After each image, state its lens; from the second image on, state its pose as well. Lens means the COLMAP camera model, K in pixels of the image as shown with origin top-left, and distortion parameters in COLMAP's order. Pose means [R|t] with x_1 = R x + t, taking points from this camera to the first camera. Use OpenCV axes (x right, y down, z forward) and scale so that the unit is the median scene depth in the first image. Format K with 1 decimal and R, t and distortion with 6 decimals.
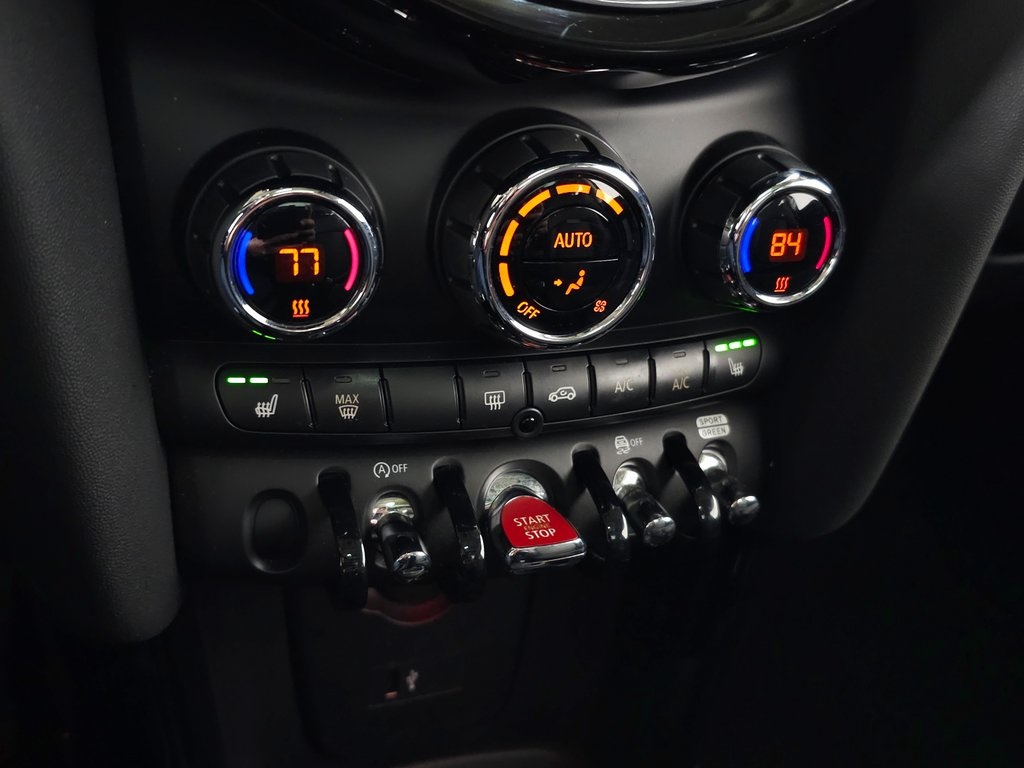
lens RADIAL K [[1076.7, 0, 529.5], [0, 1076.7, 383.6], [0, 0, 1]] dist [0.084373, -0.003721]
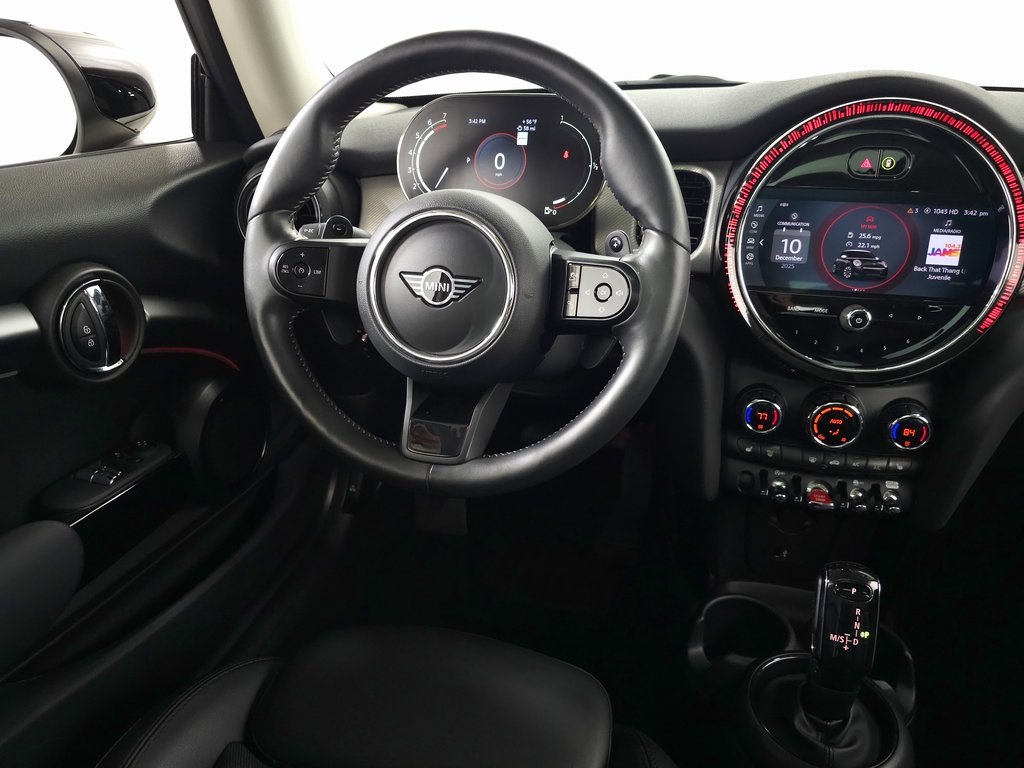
lens RADIAL K [[669.6, 0, 517.3], [0, 669.6, 379.9], [0, 0, 1]] dist [0.038819, -0.051647]
pose [[0.812085, 0.134575, -0.567809, 0.417884], [-0.193298, 0.980146, -0.044153, 0.043296], [0.550594, 0.145613, 0.821975, -1.478347]]
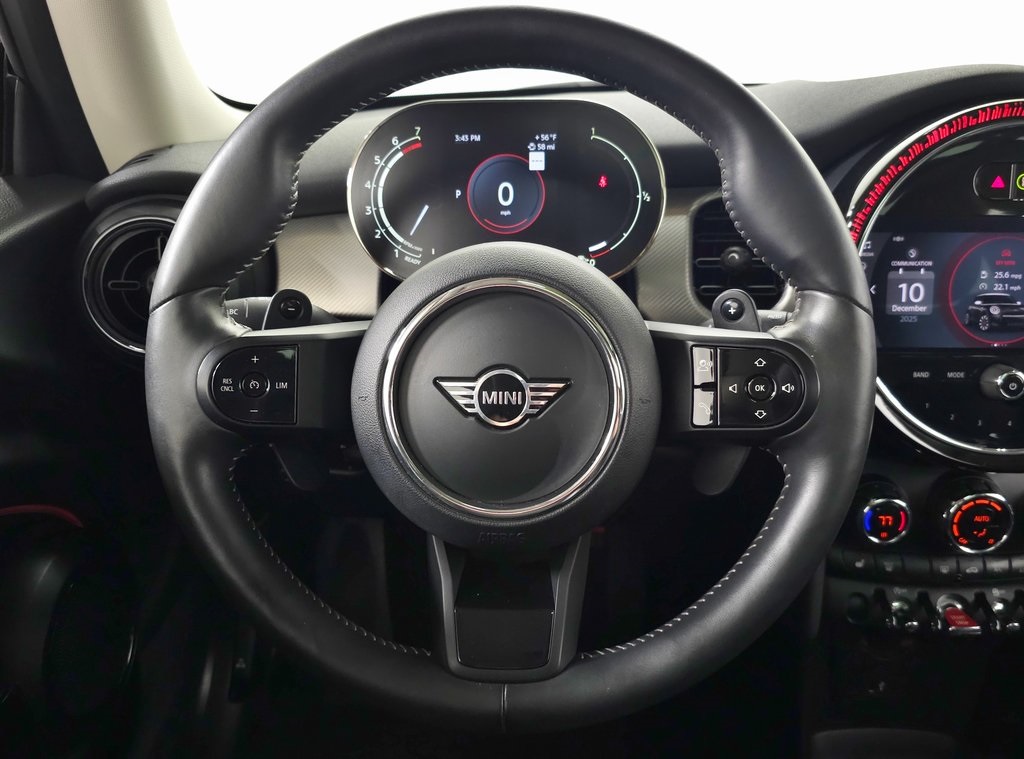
lens RADIAL K [[803.0, 0, 513.0], [0, 803.0, 378.0], [0, 0, 1]] dist [0.037481, -0.060101]
pose [[0.917293, 0.023804, -0.397501, -0.236744], [-0.087212, 0.985987, -0.142211, -0.078461], [0.388545, 0.165116, 0.906515, -1.377802]]
